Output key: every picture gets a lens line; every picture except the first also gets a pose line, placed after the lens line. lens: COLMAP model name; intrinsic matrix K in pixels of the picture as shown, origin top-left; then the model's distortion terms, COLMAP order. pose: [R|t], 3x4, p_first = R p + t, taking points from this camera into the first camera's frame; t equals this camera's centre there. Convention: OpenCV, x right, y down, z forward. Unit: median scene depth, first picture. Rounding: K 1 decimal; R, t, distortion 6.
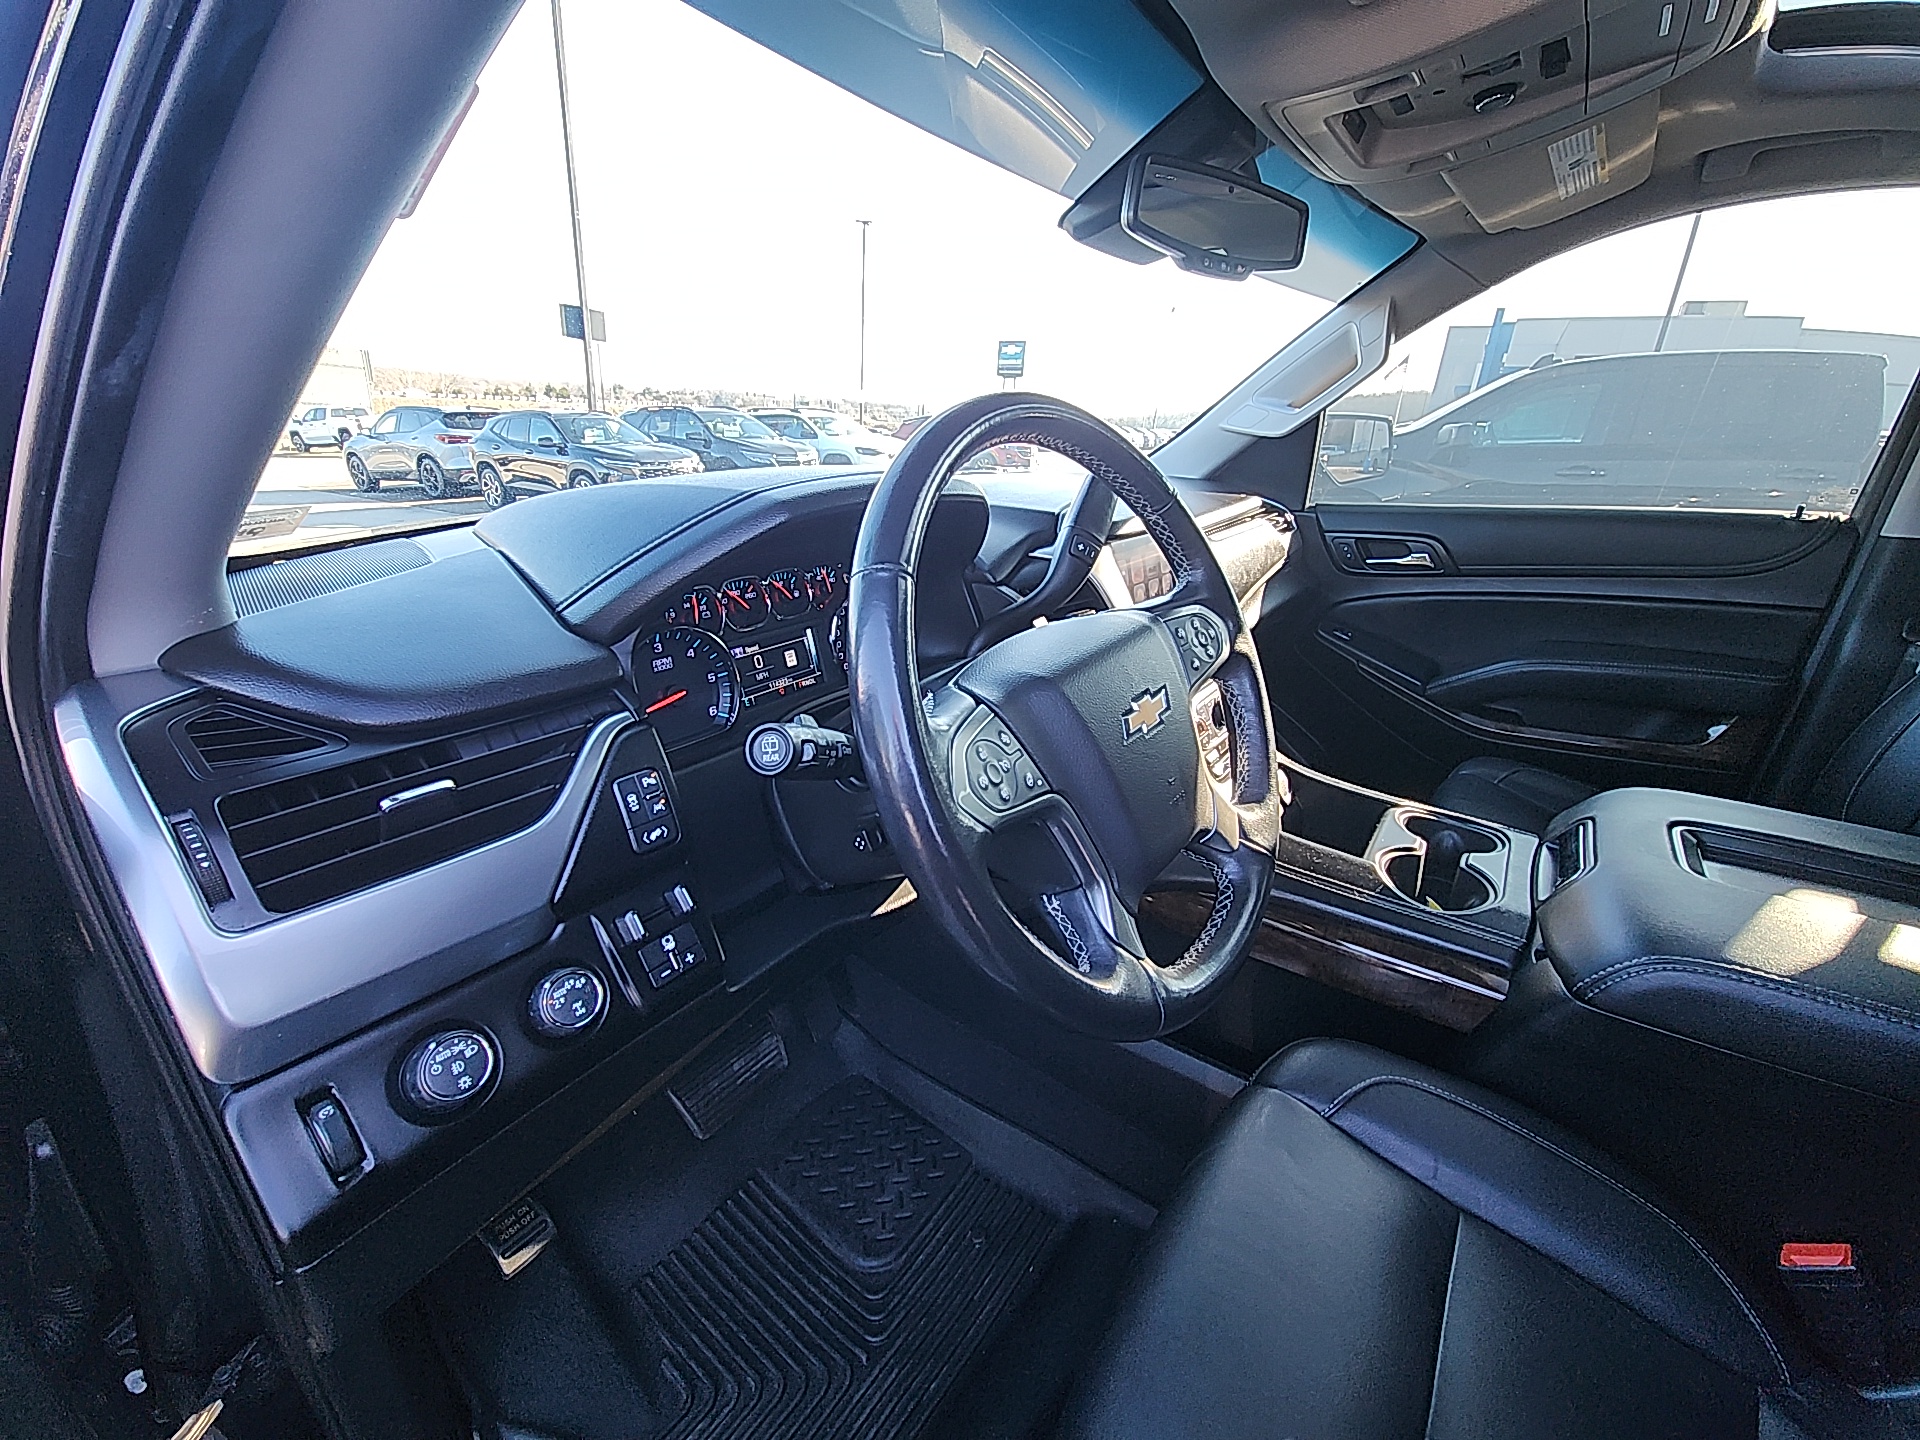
lens RADIAL K [[774.9, 0, 950.9], [0, 774.9, 704.9], [0, 0, 1]] dist [0.004137, -0.000723]
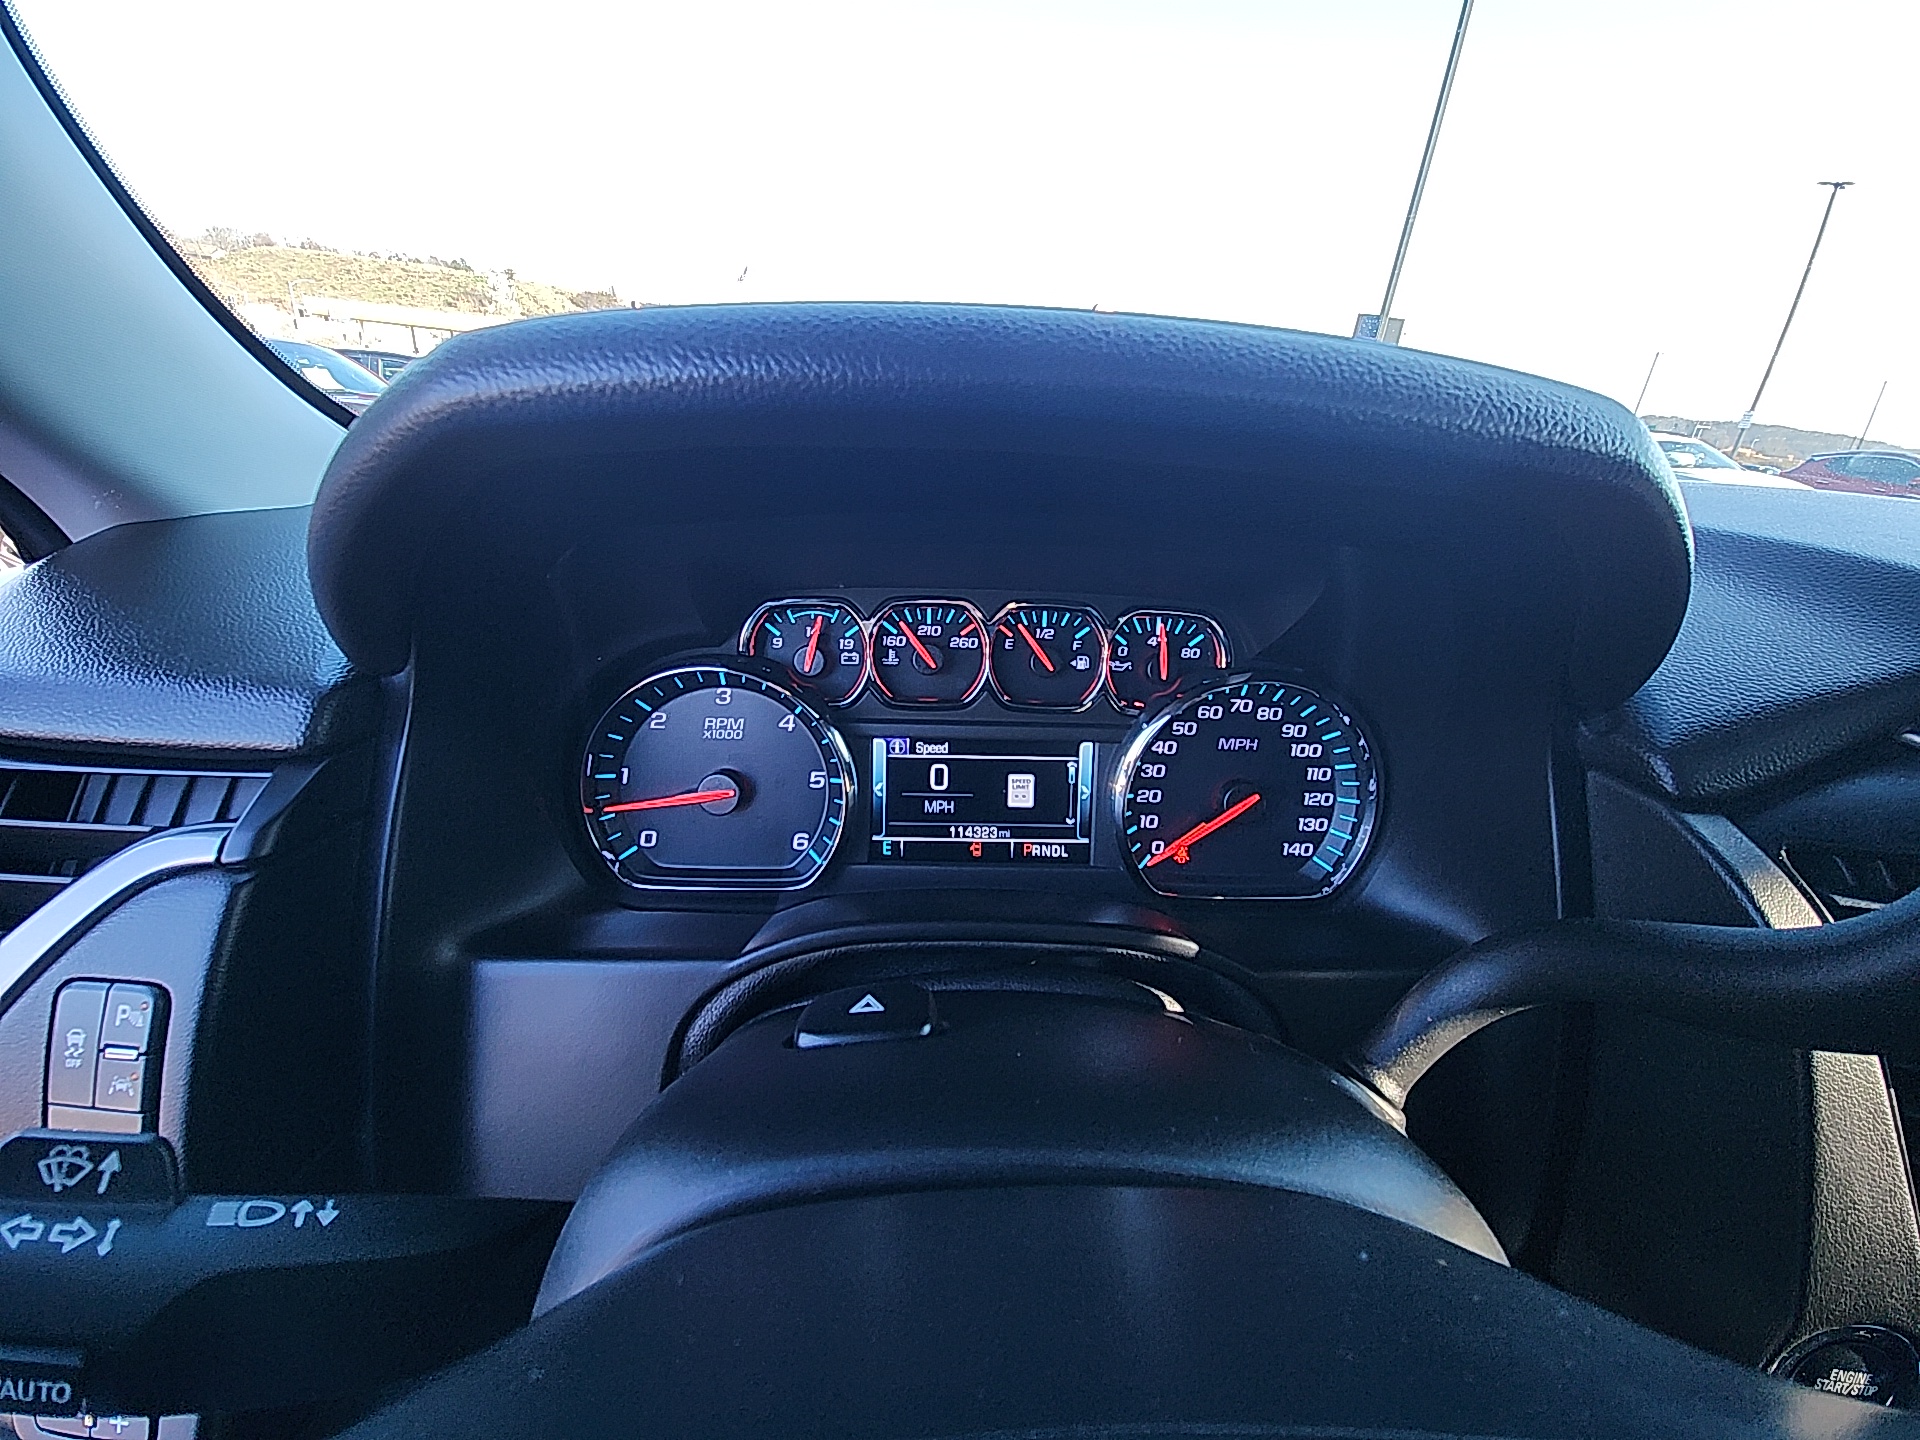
lens RADIAL K [[774.9, 0, 950.9], [0, 774.9, 704.9], [0, 0, 1]] dist [0.004137, -0.000723]
pose [[0.633619, 0.283376, -0.719878, 0.091299], [-0.300374, 0.947614, 0.108641, -0.150674], [0.712953, 0.147396, 0.685545, 0.652963]]
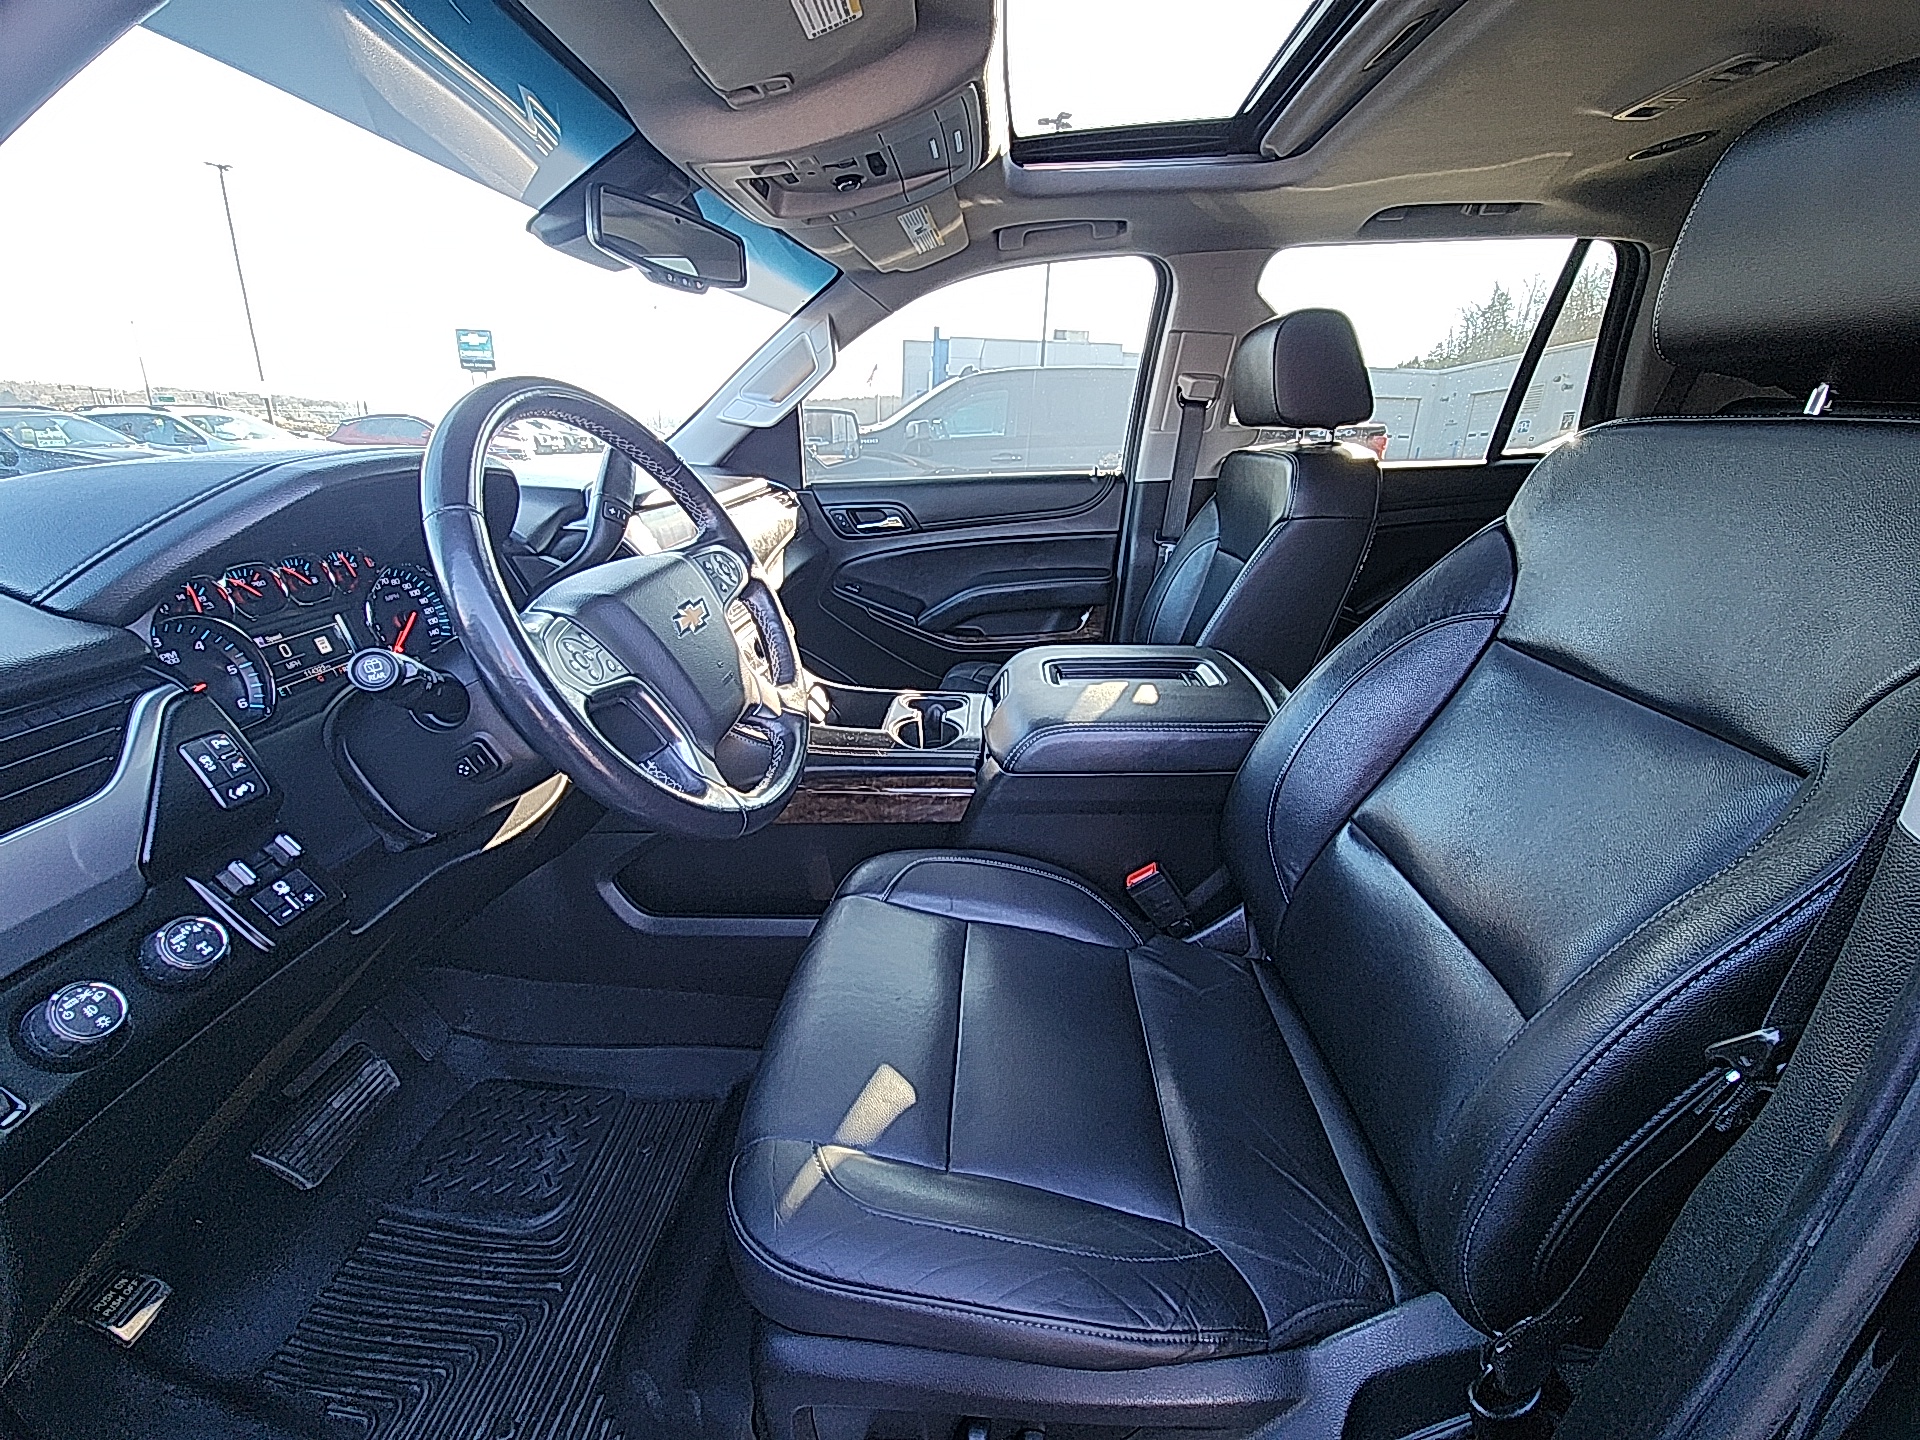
lens RADIAL K [[774.9, 0, 950.9], [0, 774.9, 704.9], [0, 0, 1]] dist [0.004137, -0.000723]
pose [[0.836600, -0.191733, 0.513166, -0.061865], [0.191651, 0.979992, 0.053709, 0.116509], [-0.513197, 0.053416, 0.856607, -0.255184]]
